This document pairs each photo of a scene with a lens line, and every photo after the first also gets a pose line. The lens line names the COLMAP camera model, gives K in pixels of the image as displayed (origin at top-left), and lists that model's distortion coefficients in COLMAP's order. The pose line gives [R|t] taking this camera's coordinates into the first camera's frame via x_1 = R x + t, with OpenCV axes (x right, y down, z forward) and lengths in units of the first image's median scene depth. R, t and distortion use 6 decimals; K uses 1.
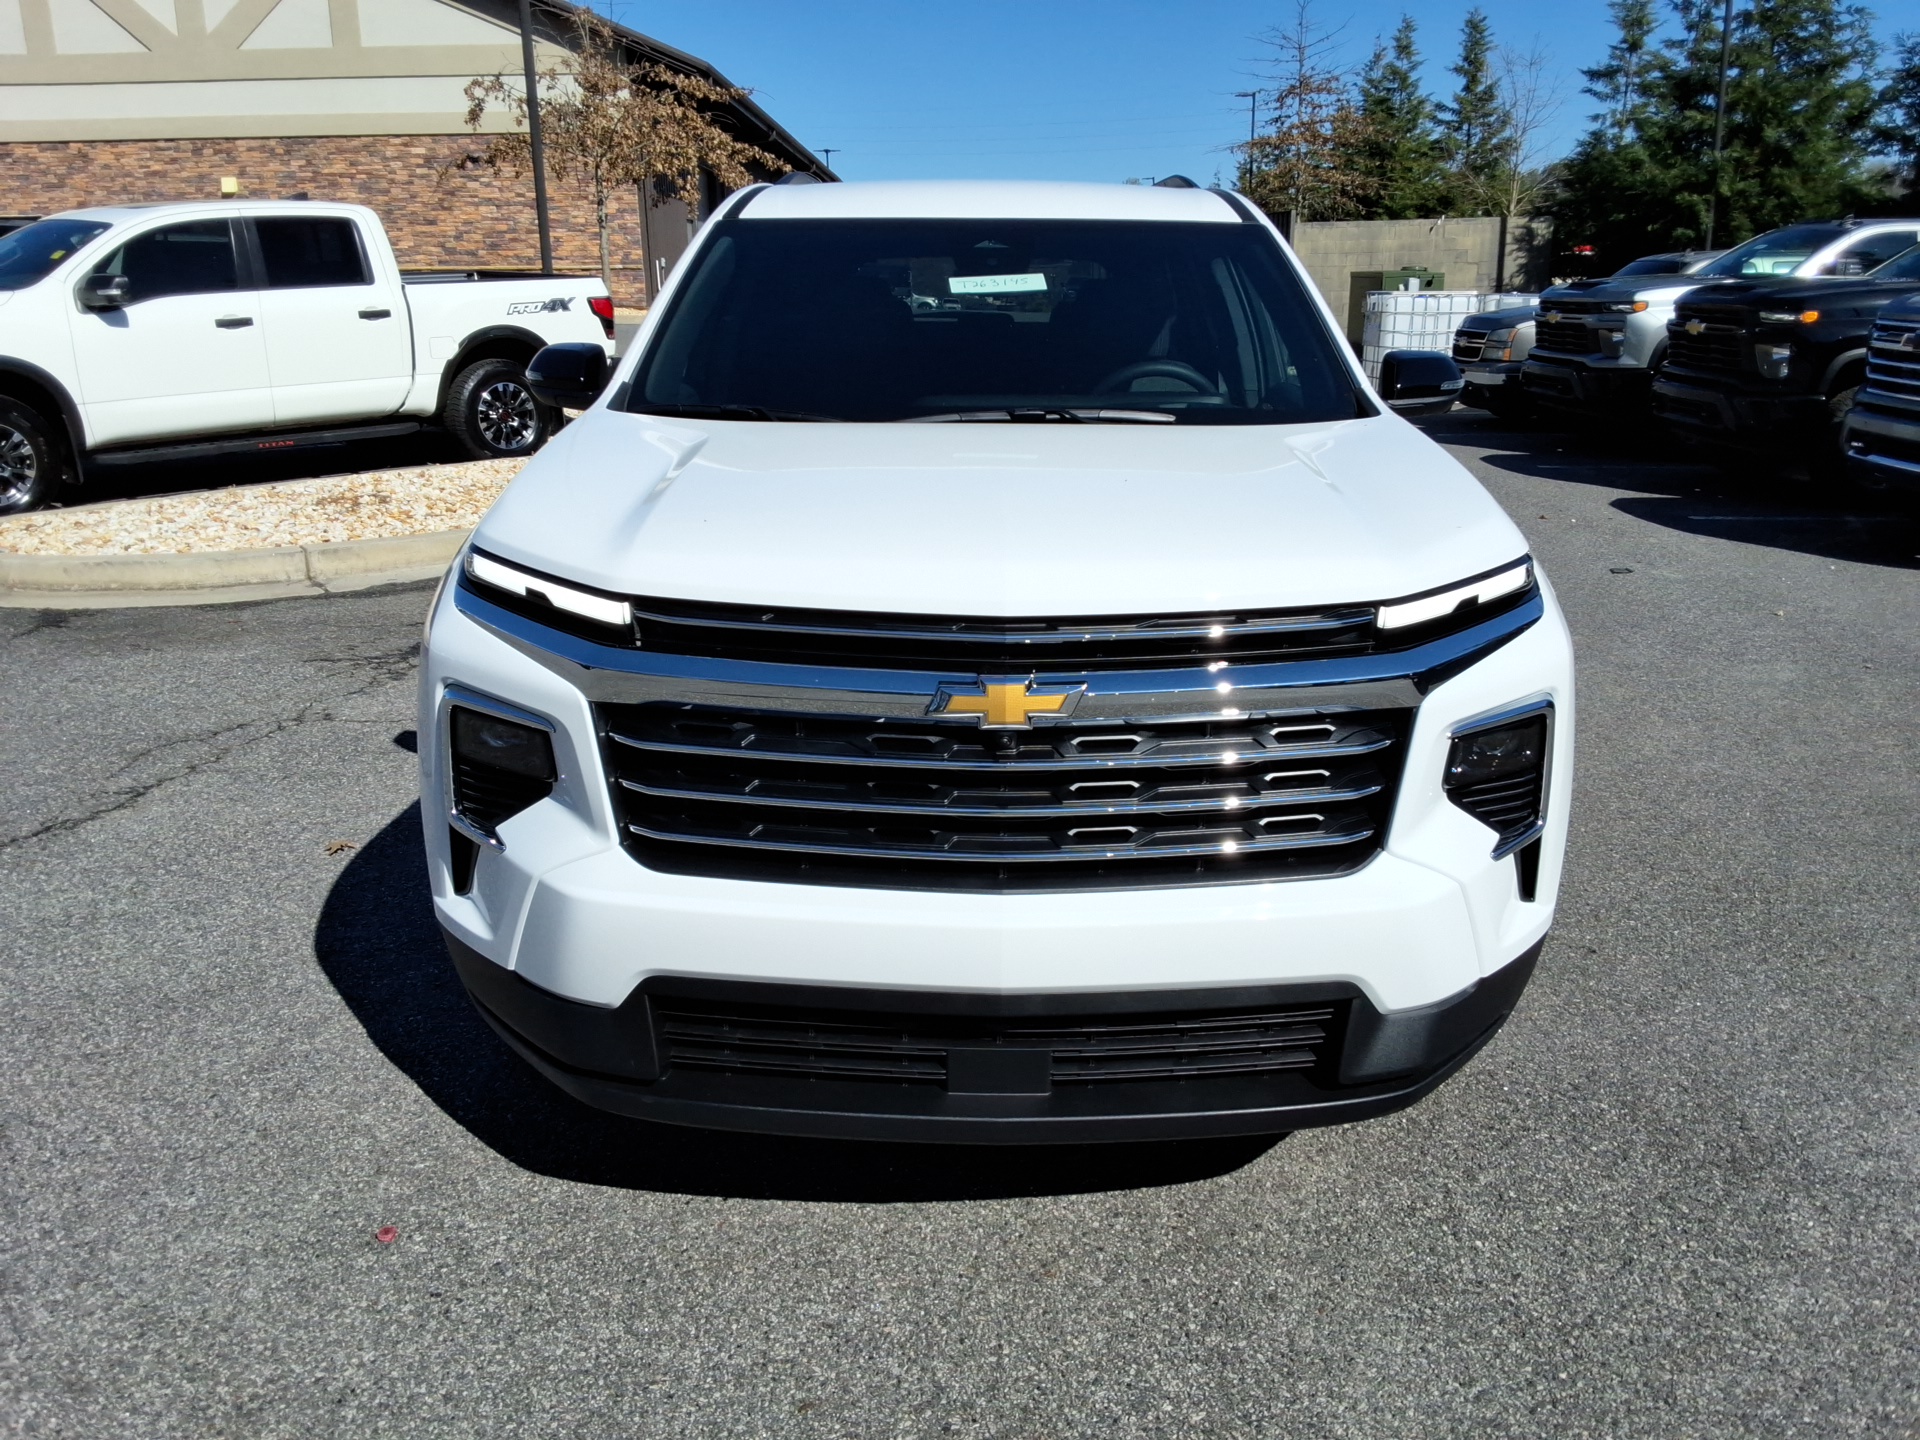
lens RADIAL K [[1529.1, 0, 974.2], [0, 1529.1, 703.5], [0, 0, 1]] dist [0.107125, -0.149654]
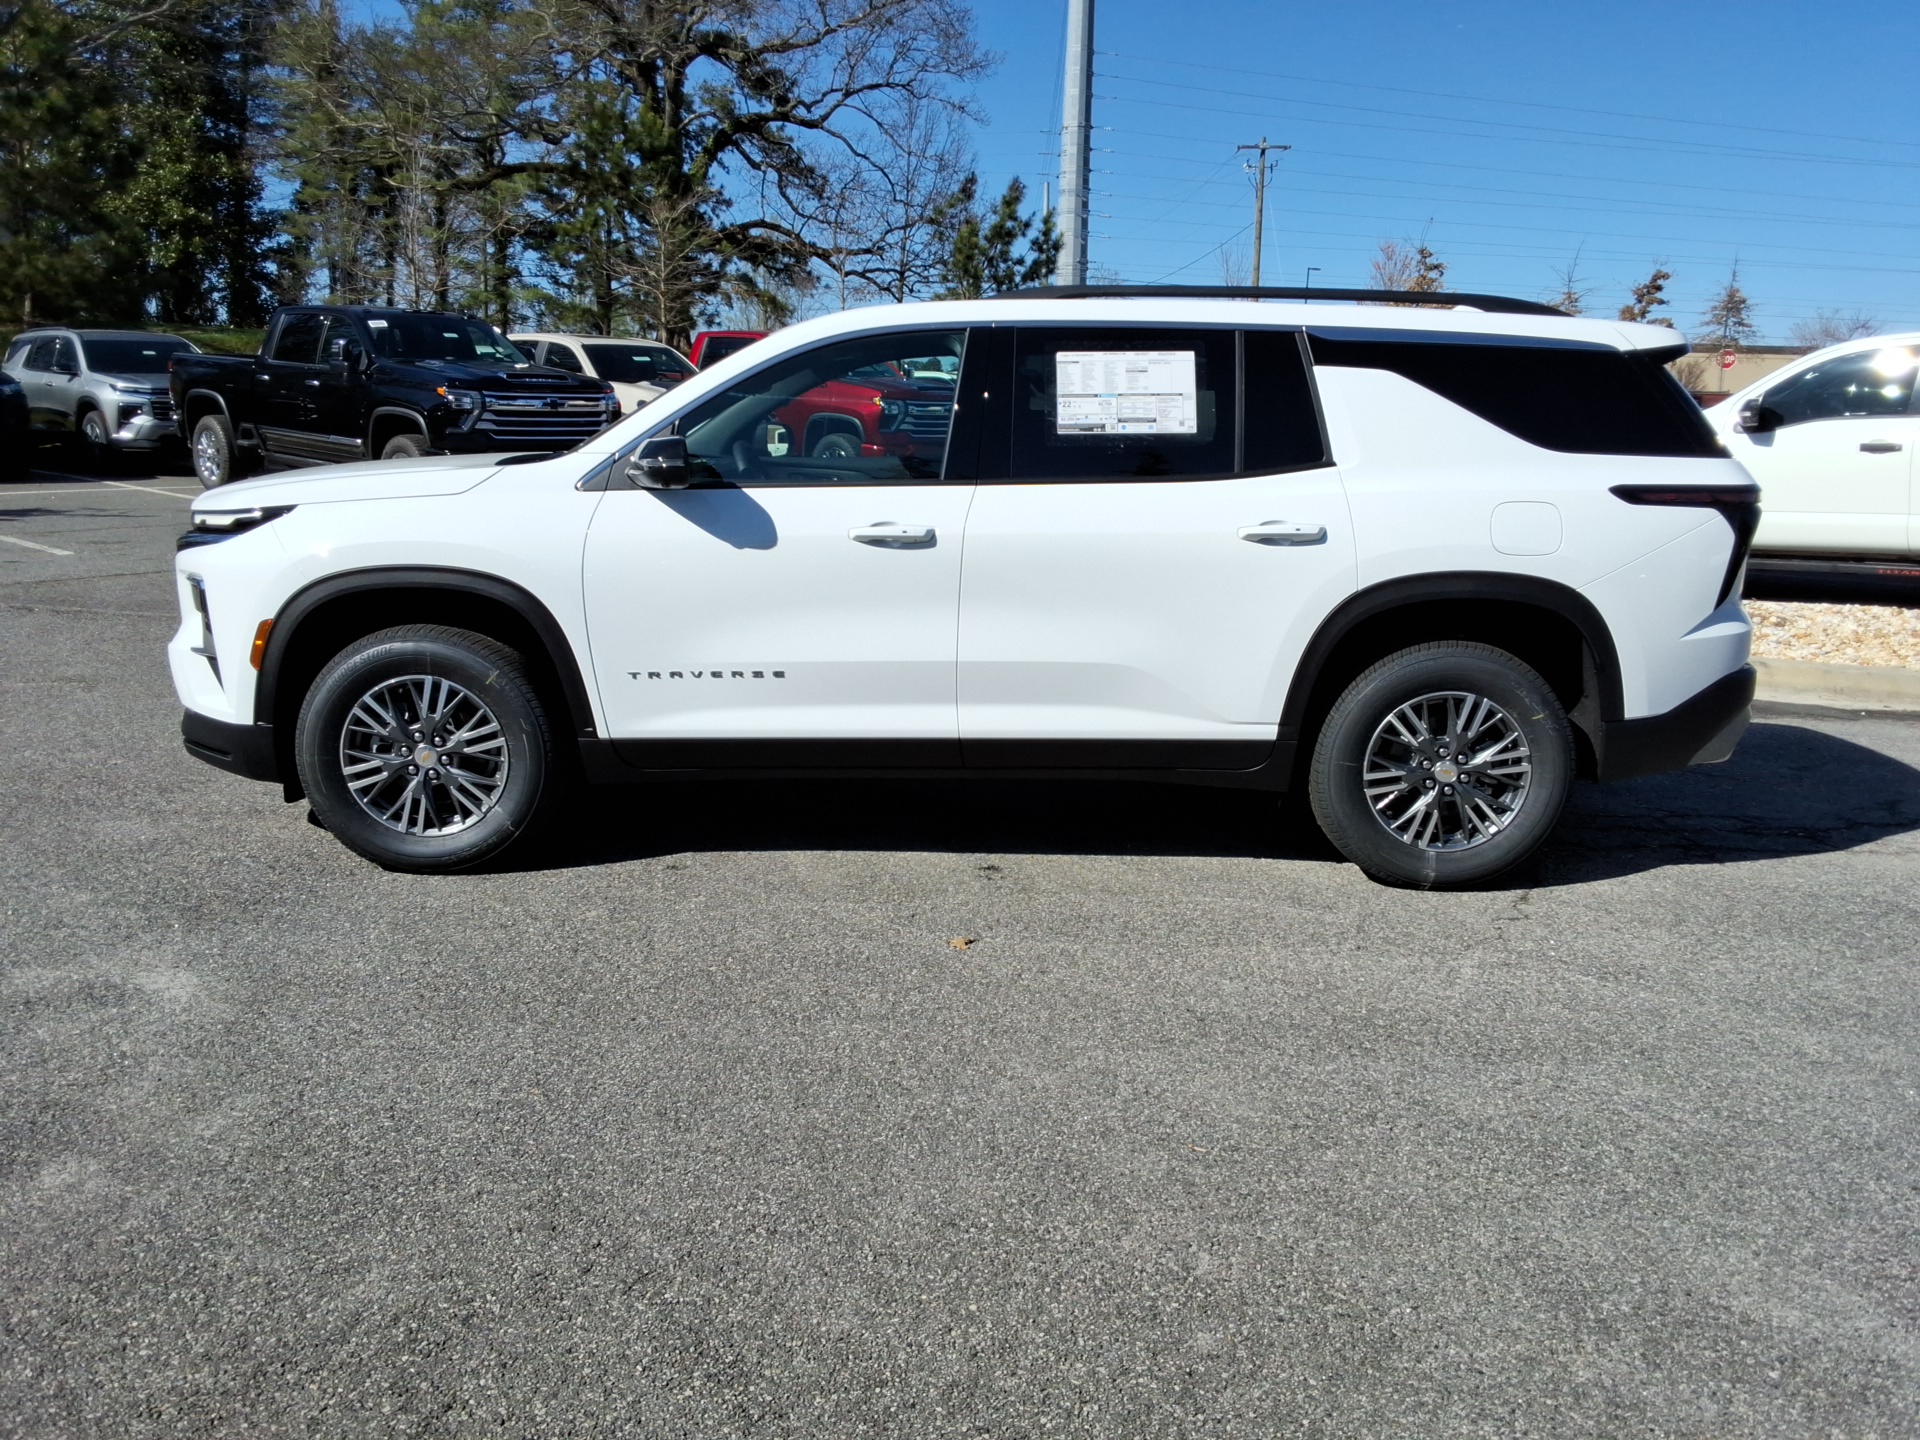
lens RADIAL K [[1529.1, 0, 974.2], [0, 1529.1, 703.5], [0, 0, 1]] dist [0.107125, -0.149654]
pose [[0.006132, 0.192824, -0.981214, 0.165342], [-0.278262, 0.942807, 0.183537, -0.034564], [0.960486, 0.271909, 0.059437, 0.132419]]
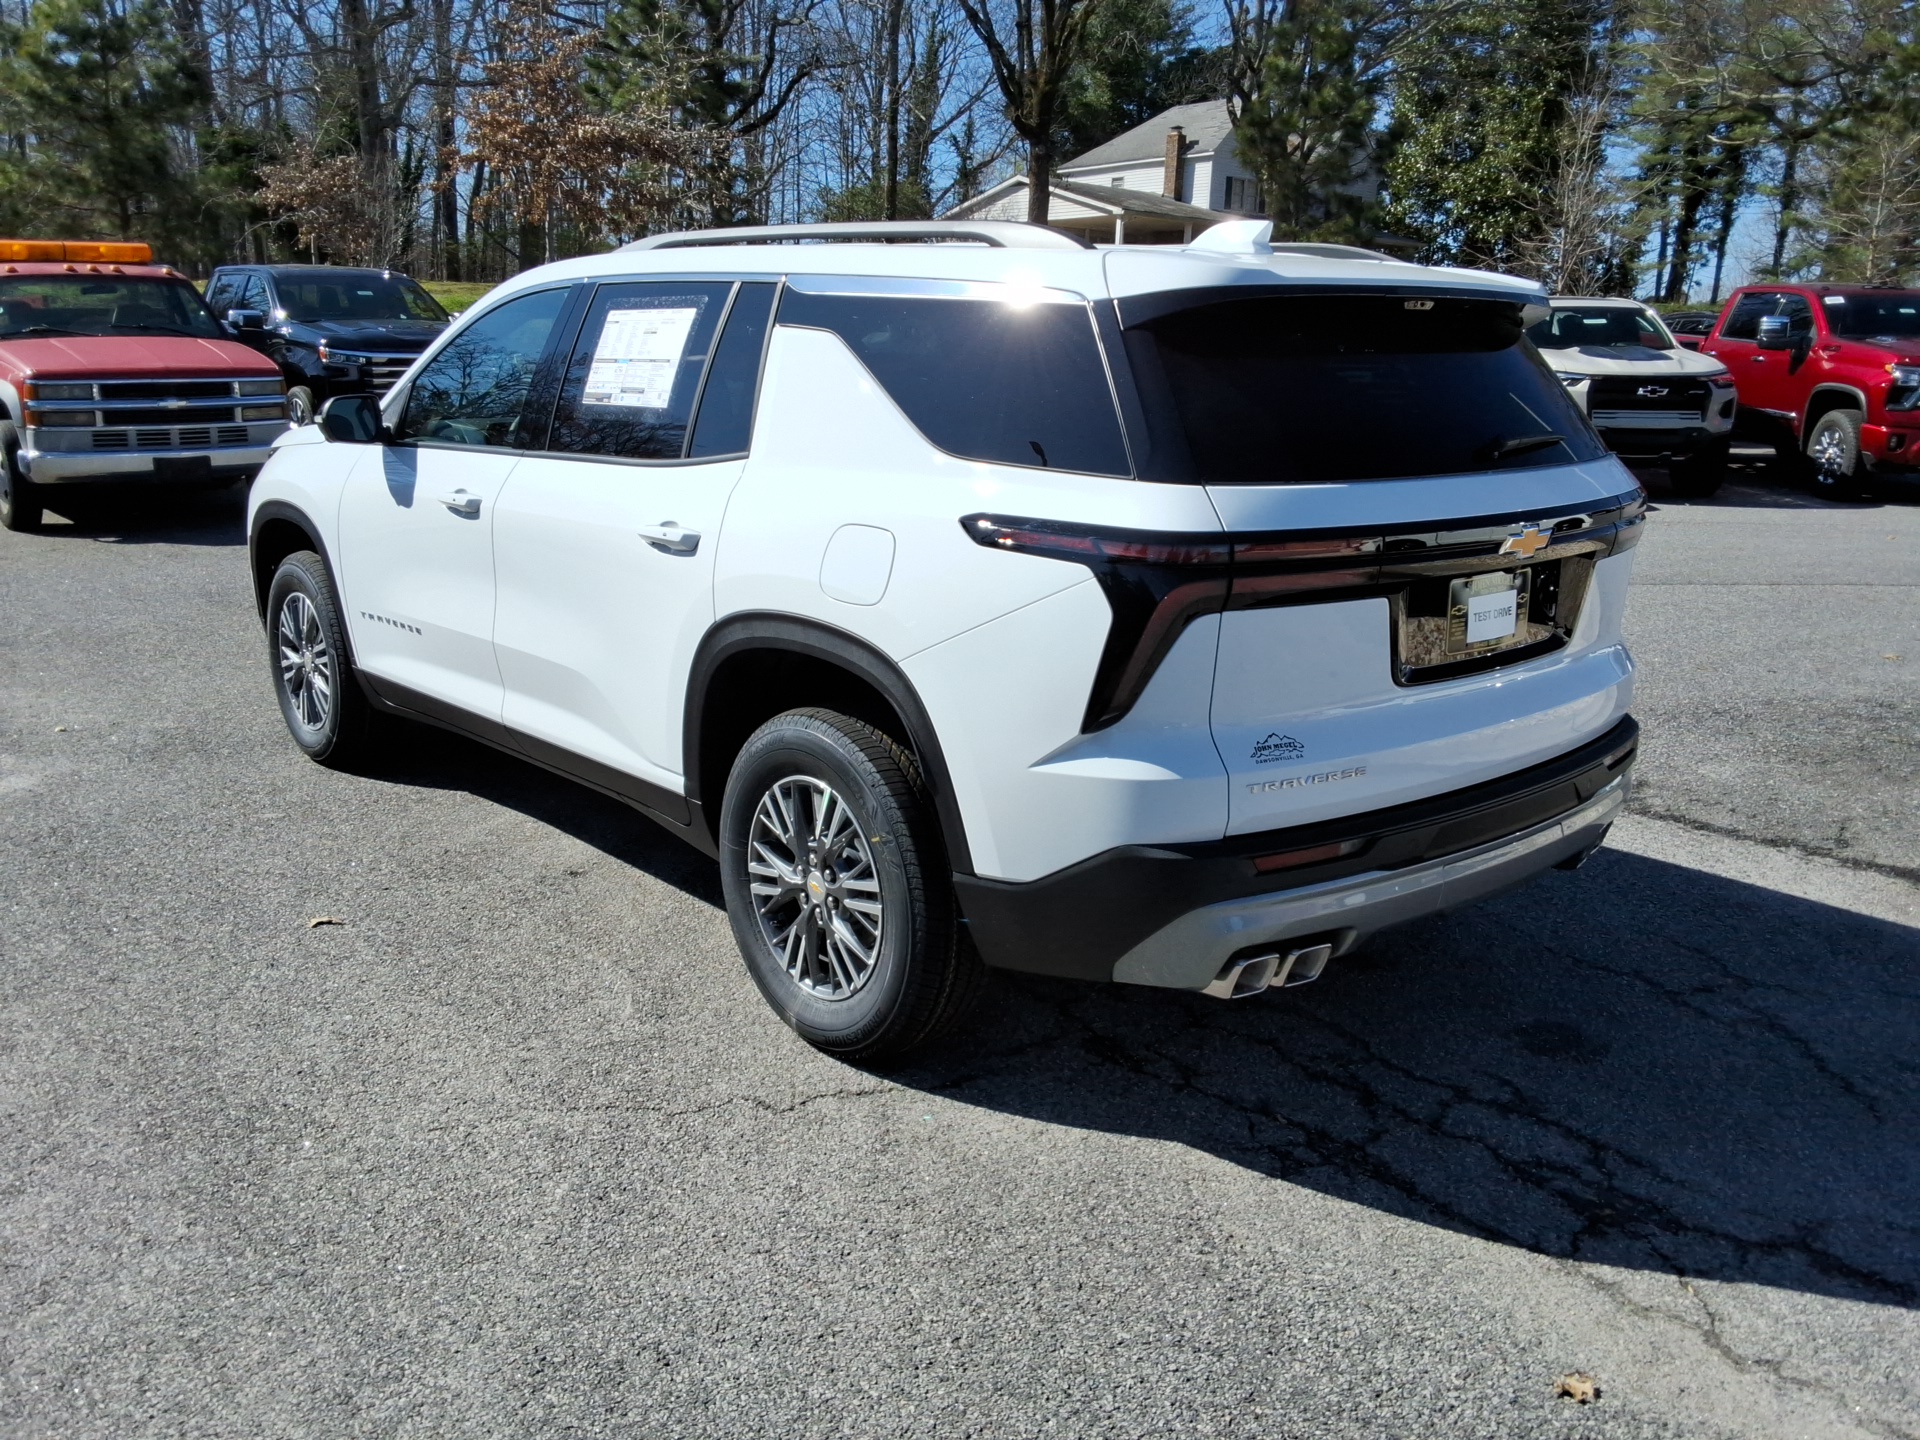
lens RADIAL K [[1544.2, 0, 963.6], [0, 1544.2, 695.1], [0, 0, 1]] dist [0.083559, -0.116468]
pose [[-0.744953, 0.133368, -0.653649, 0.087285], [-0.193288, 0.894635, 0.402825, -0.068805], [0.638502, 0.426428, -0.640683, 0.248574]]
